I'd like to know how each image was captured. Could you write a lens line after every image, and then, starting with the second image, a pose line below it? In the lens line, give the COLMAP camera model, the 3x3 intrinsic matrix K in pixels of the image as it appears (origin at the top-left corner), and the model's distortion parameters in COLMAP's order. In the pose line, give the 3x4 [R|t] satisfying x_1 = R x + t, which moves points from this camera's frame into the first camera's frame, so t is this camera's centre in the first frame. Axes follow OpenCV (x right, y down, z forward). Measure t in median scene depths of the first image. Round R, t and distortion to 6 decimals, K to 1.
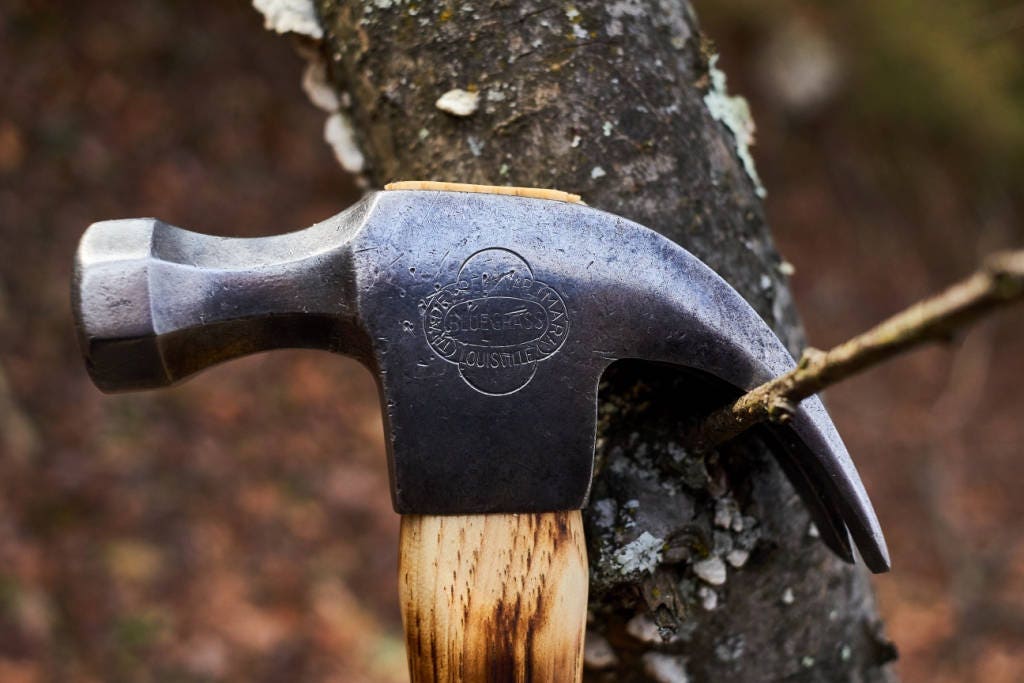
lens RADIAL K [[1742.8, 0, 512.0], [0, 1742.8, 341.5], [0, 0, 1]] dist [0.054358, -0.701410]
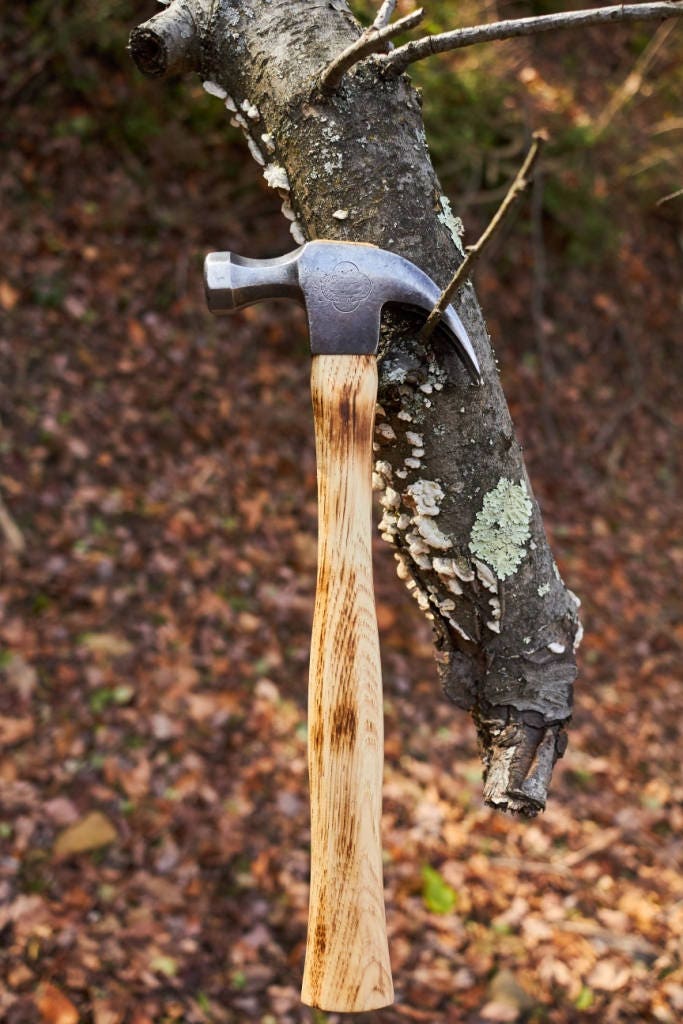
lens RADIAL K [[1742.8, 0, 227.4], [0, 1742.8, 513.5], [0, 0, 1]] dist [0.054358, -0.701410]
pose [[0.990942, 0.037924, -0.128825, 0.160014], [-0.038022, 0.999275, 0.001705, 0.323823], [0.128796, 0.003208, 0.991666, -1.675155]]
